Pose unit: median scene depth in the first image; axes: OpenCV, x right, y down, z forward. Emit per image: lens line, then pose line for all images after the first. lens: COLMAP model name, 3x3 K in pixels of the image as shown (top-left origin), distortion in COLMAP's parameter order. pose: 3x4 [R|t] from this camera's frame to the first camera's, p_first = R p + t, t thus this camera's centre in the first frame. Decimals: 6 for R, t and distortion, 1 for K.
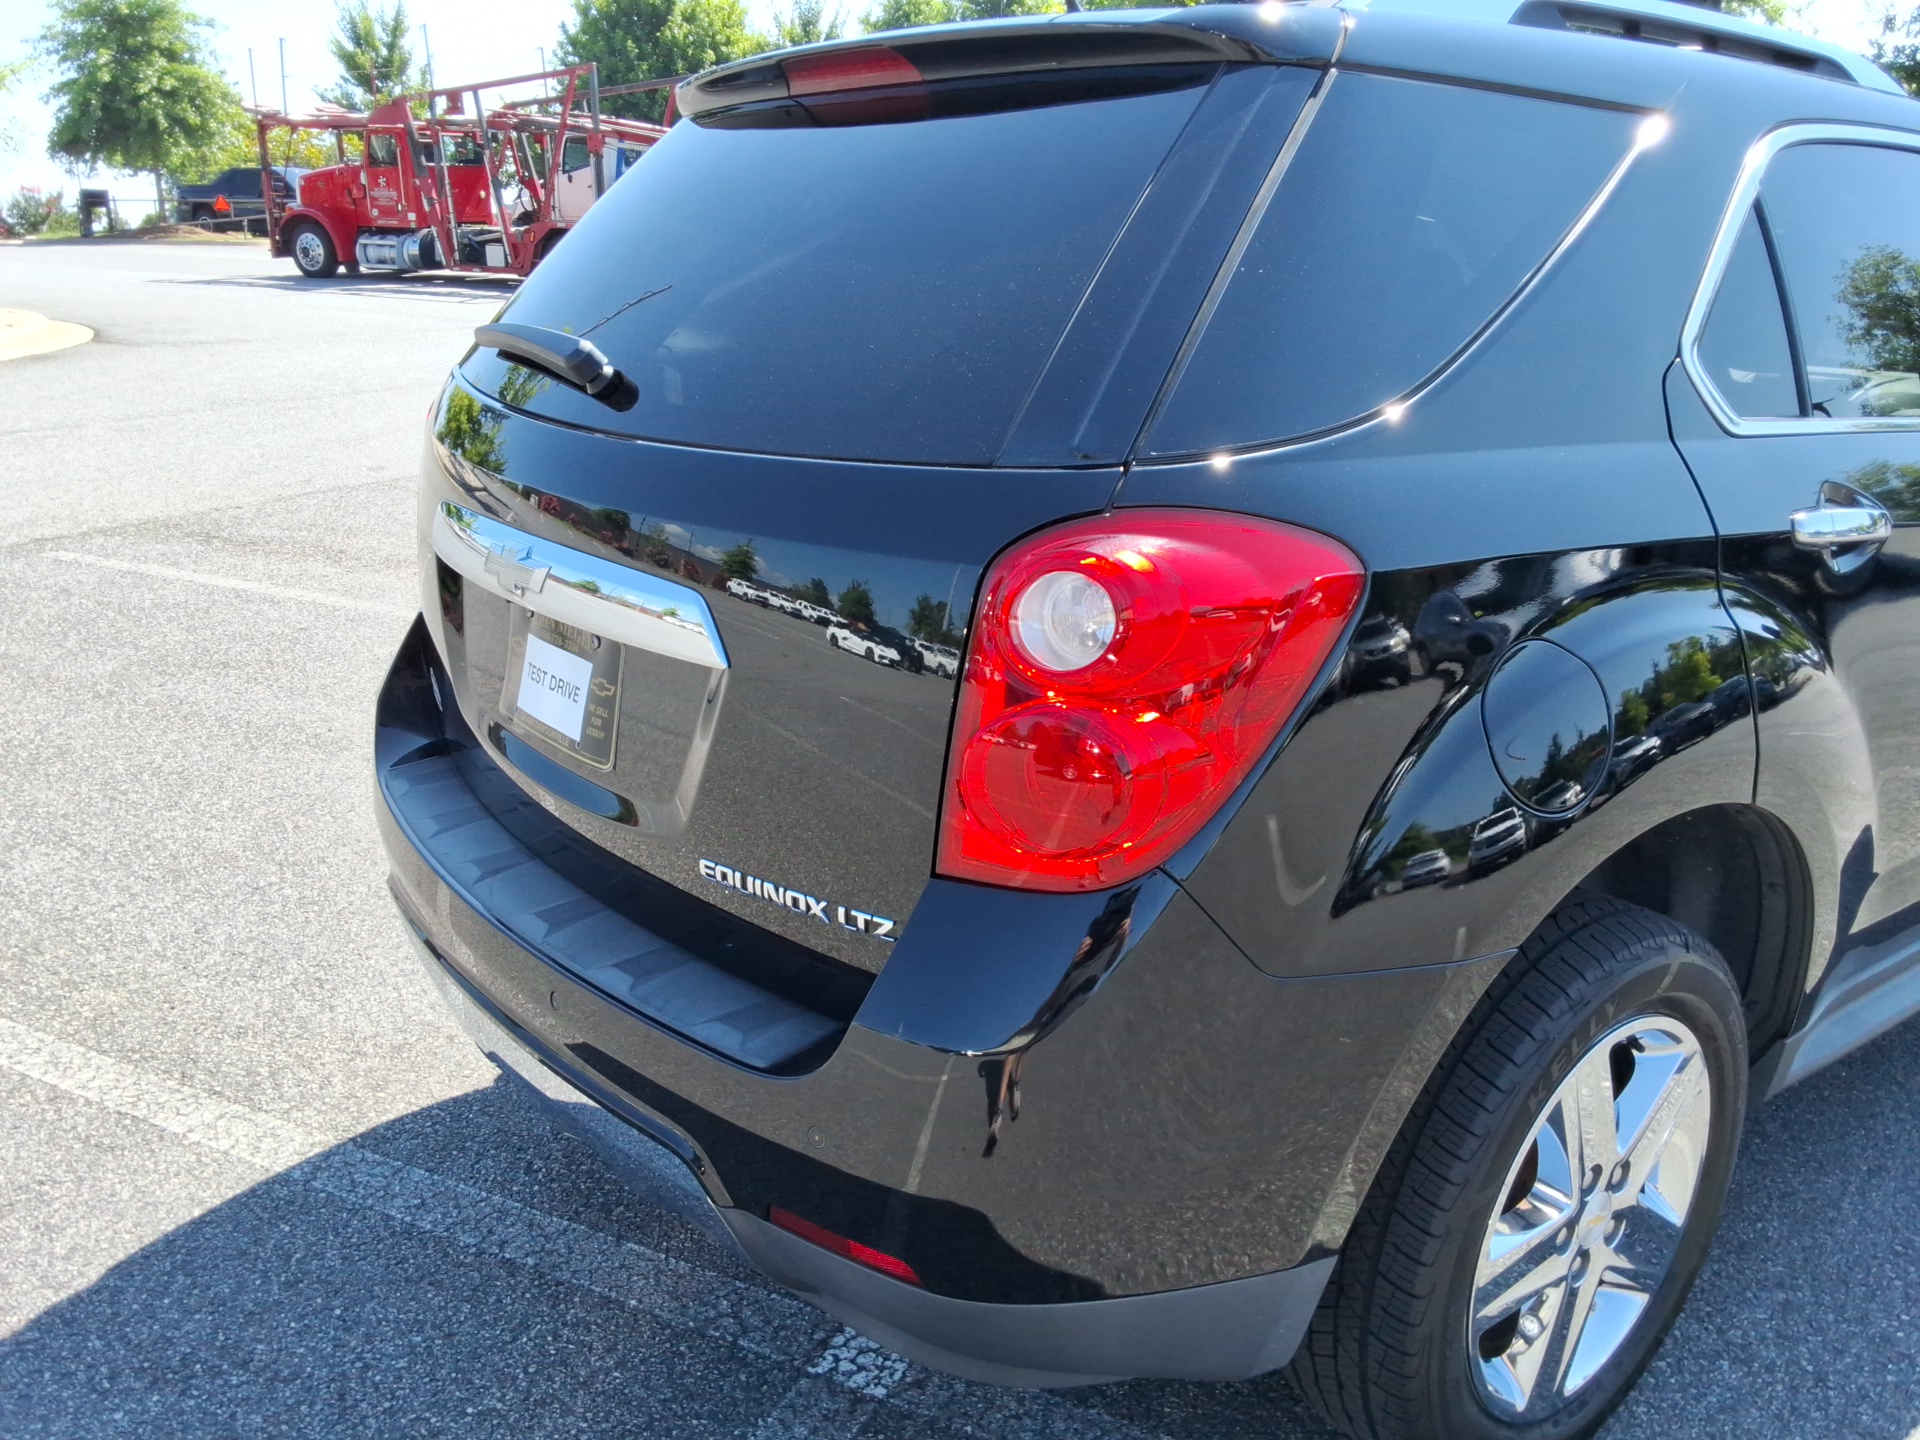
lens RADIAL K [[1569.7, 0, 957.1], [0, 1569.7, 695.4], [0, 0, 1]] dist [0.089204, -0.140864]
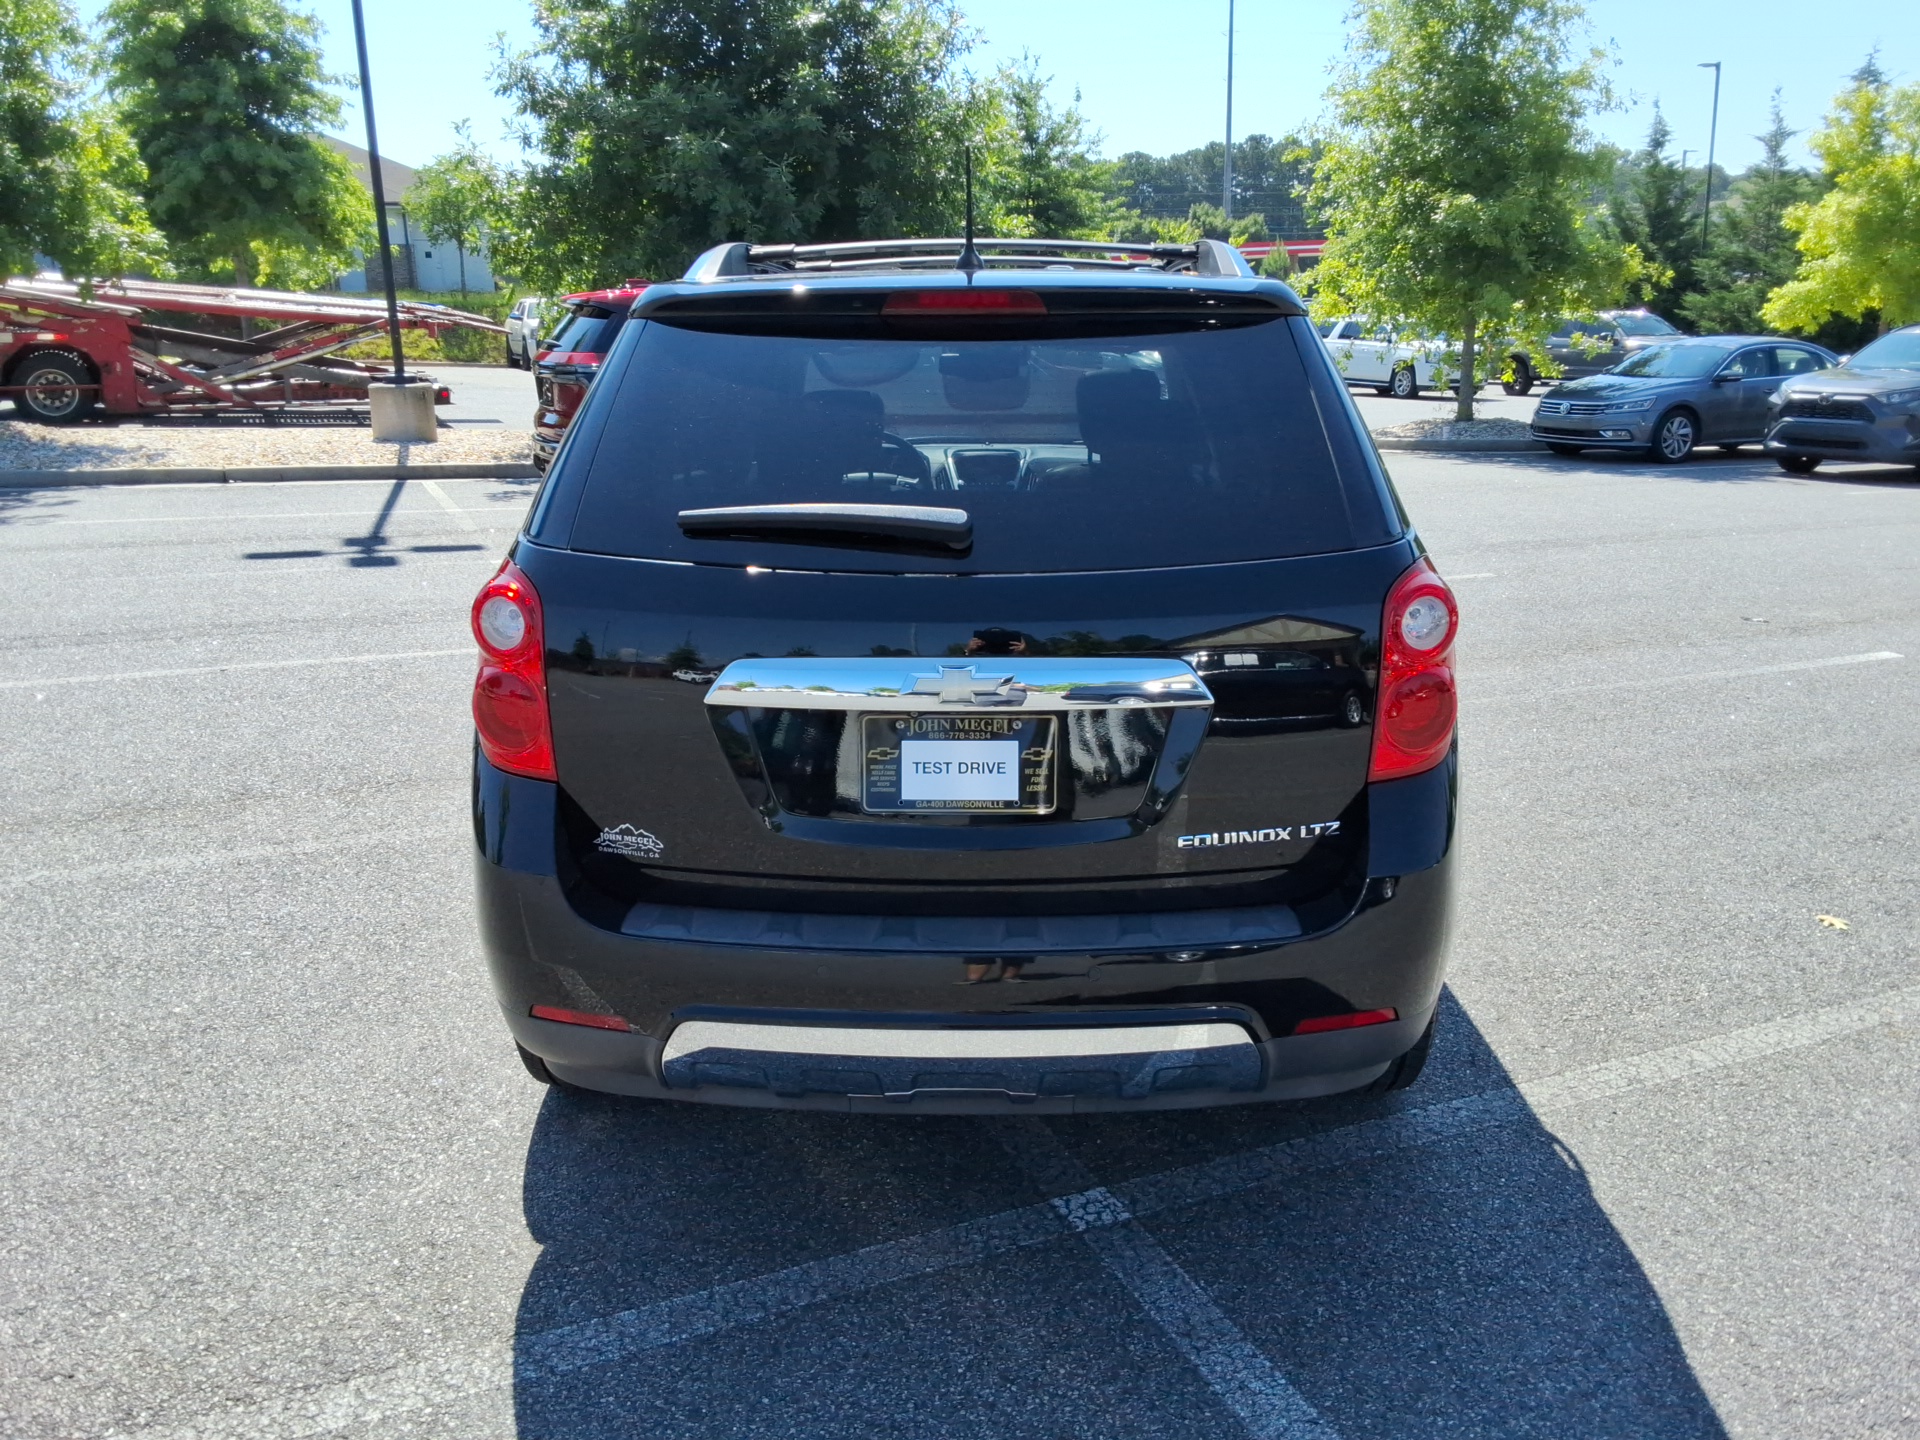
lens RADIAL K [[1569.7, 0, 964.6], [0, 1569.7, 696.6], [0, 0, 1]] dist [0.089204, -0.140864]
pose [[0.631153, -0.198481, 0.749834, -1.174881], [0.228359, 0.971410, 0.064916, -0.144213], [-0.741281, 0.130260, 0.658433, 0.123182]]
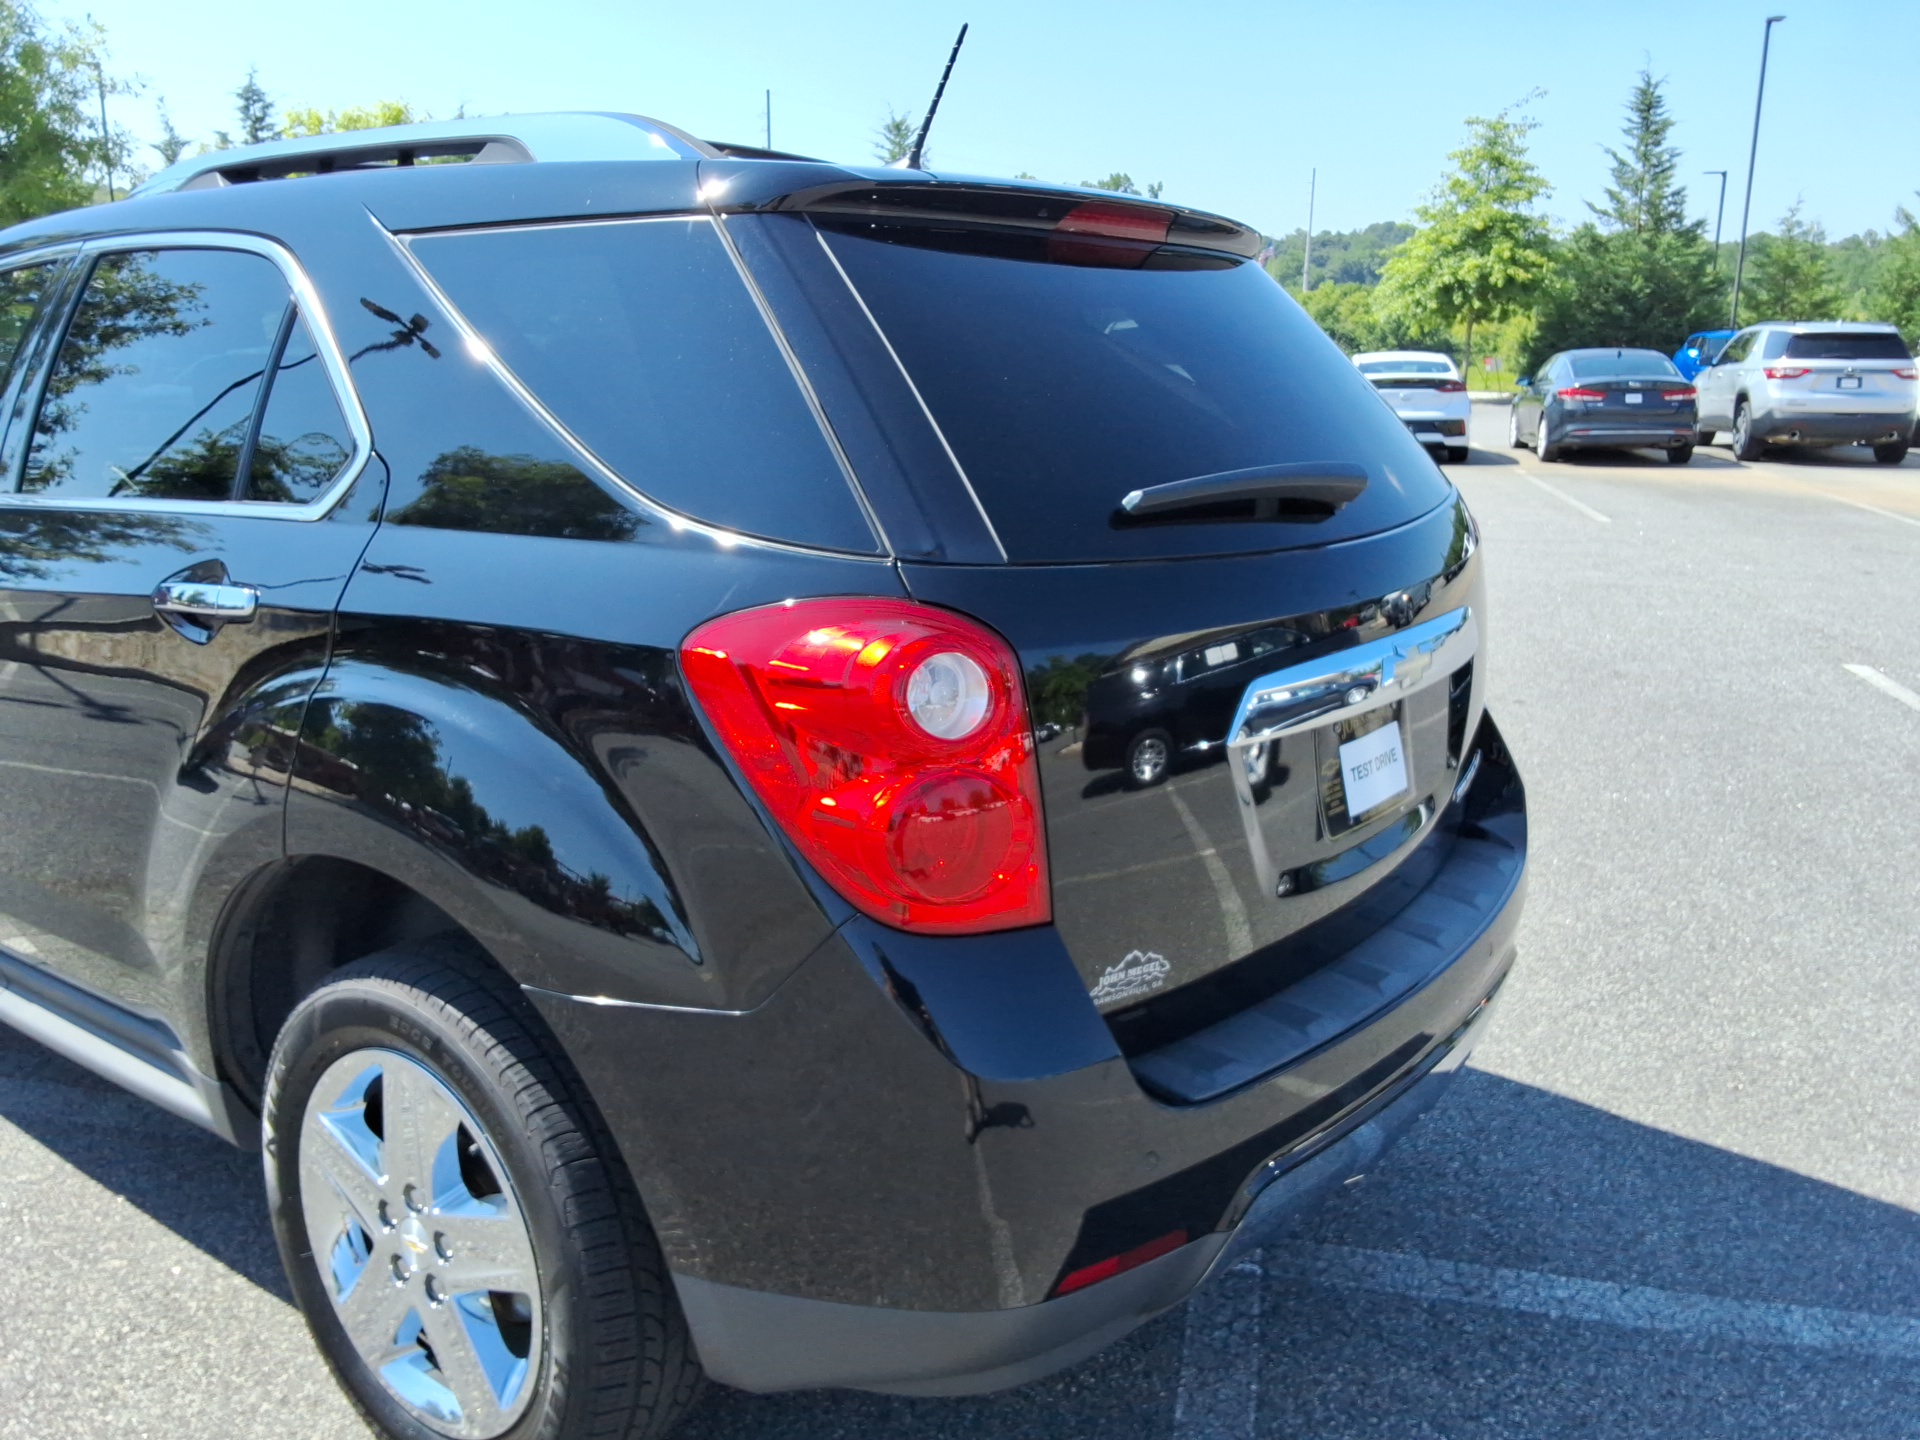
lens RADIAL K [[1569.7, 0, 985.6], [0, 1569.7, 701.4], [0, 0, 1]] dist [0.089204, -0.140864]
pose [[-0.279496, -0.230577, 0.932050, -1.162425], [0.245884, 0.921176, 0.301621, -0.437161], [-0.928129, 0.313478, -0.200769, 1.411355]]
